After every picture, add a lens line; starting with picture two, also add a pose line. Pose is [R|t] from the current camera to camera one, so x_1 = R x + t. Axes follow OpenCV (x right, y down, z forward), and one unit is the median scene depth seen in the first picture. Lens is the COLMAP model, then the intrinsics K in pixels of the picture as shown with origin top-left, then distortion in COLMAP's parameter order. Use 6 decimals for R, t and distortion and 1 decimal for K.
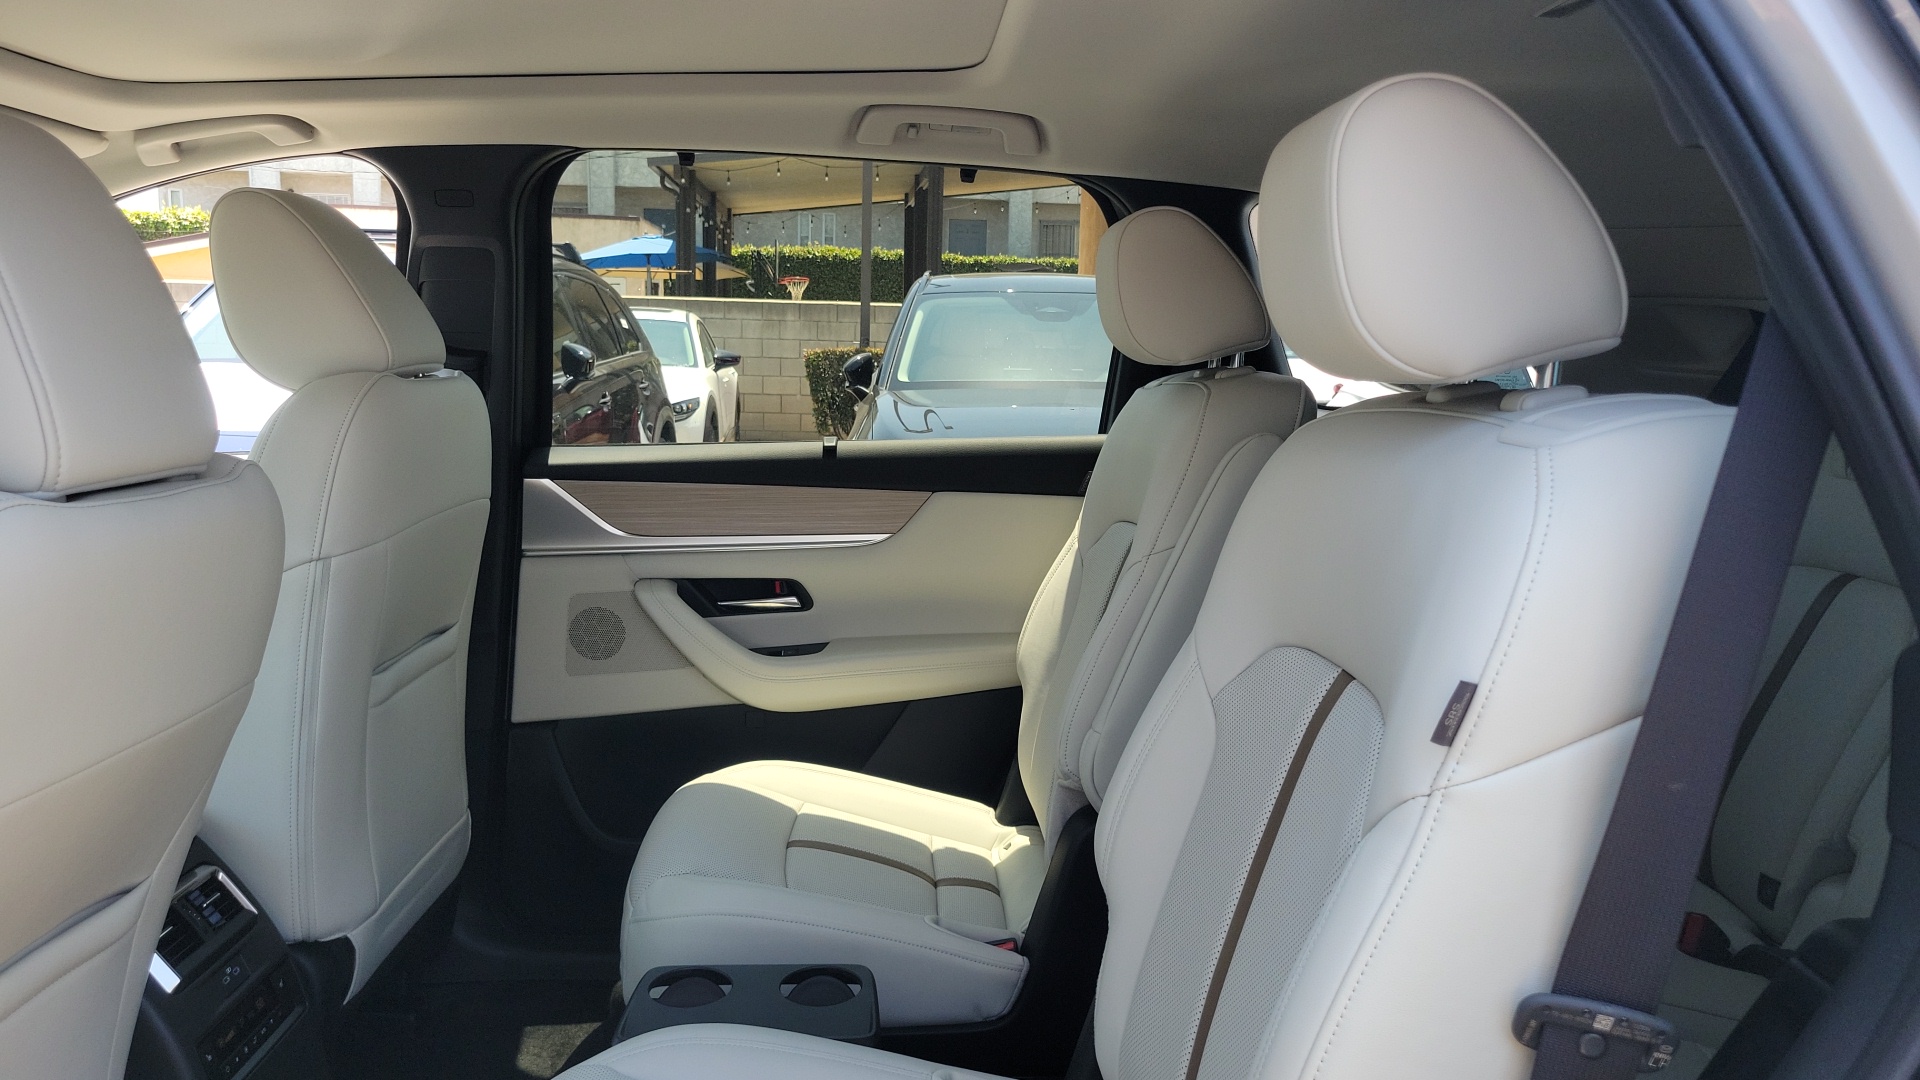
lens RADIAL K [[1441.2, 0, 965.9], [0, 1441.2, 588.9], [0, 0, 1]] dist [0.002168, -0.002617]
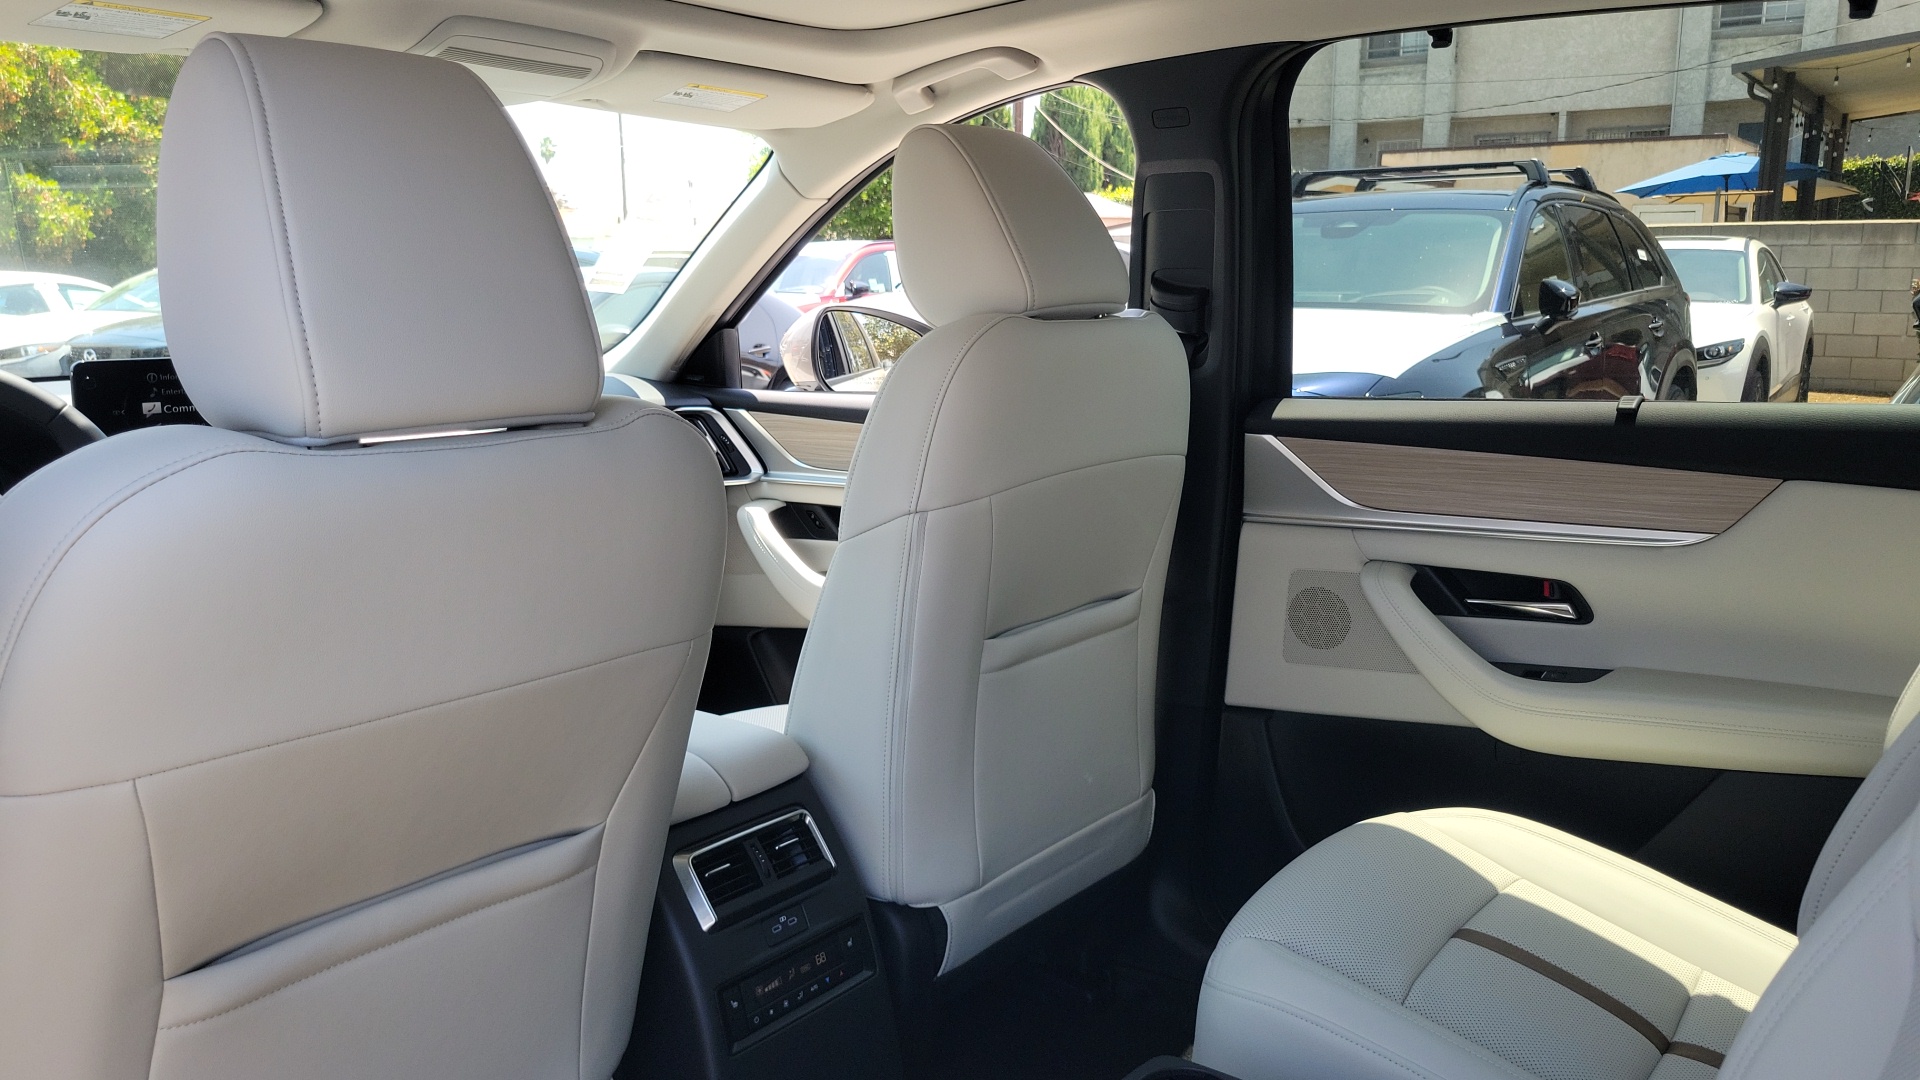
lens RADIAL K [[1440.8, 0, 948.7], [0, 1440.8, 536.0], [0, 0, 1]] dist [0.023332, -0.010184]
pose [[0.755834, 0.094083, -0.647969, 0.125711], [-0.091133, 0.995106, 0.038184, -0.029742], [0.648390, 0.030191, 0.760709, 0.204345]]
